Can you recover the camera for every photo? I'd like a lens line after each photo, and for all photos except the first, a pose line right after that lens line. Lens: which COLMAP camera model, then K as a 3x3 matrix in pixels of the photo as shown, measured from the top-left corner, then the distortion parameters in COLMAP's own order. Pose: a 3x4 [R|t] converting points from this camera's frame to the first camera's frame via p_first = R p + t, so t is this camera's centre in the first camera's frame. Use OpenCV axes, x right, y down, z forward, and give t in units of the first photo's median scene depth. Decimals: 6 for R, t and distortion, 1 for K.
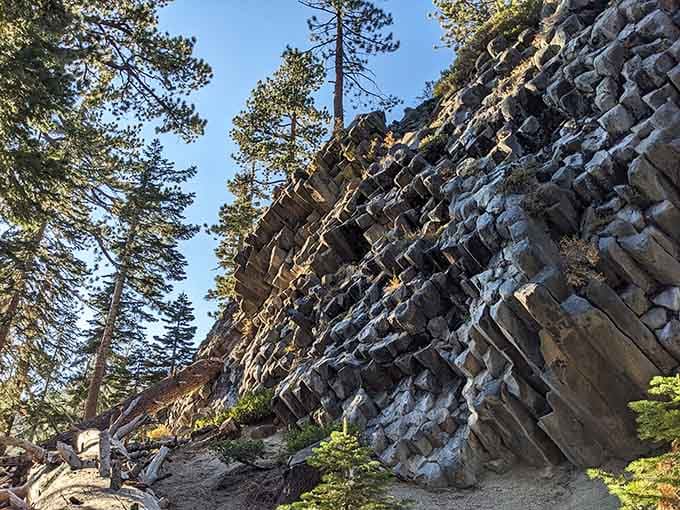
lens RADIAL K [[558.6, 0, 340.0], [0, 558.6, 255.0], [0, 0, 1]] dist [0.123083, -0.158657]
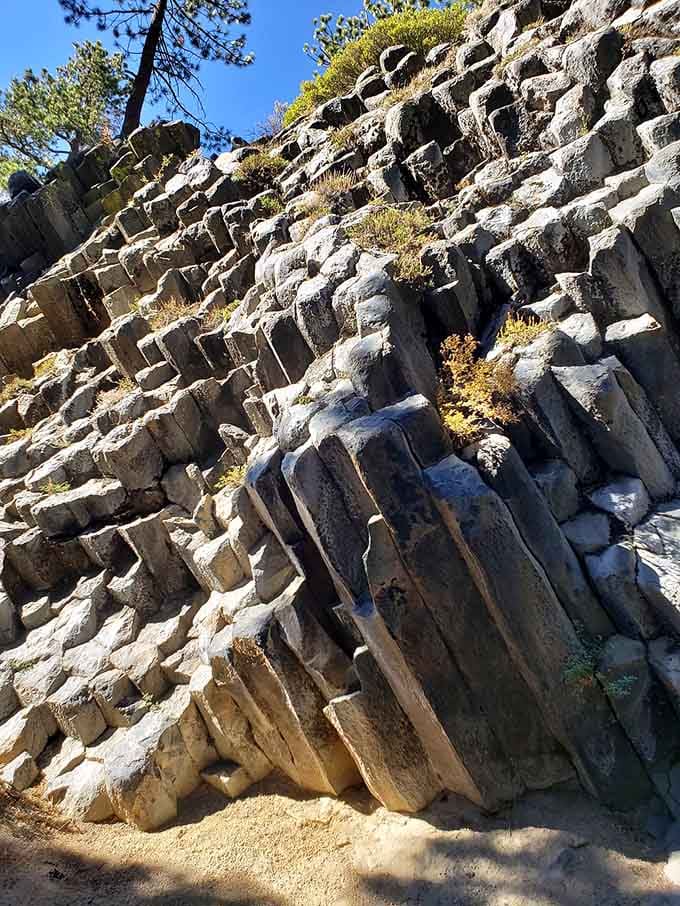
lens RADIAL K [[744.3, 0, 340.0], [0, 744.3, 453.0], [0, 0, 1]] dist [0.123083, -0.158657]
pose [[0.938148, 0.191705, 0.288317, 0.116675], [-0.210210, 0.977053, 0.034347, 0.053767], [-0.275117, -0.092829, 0.956919, 0.350664]]
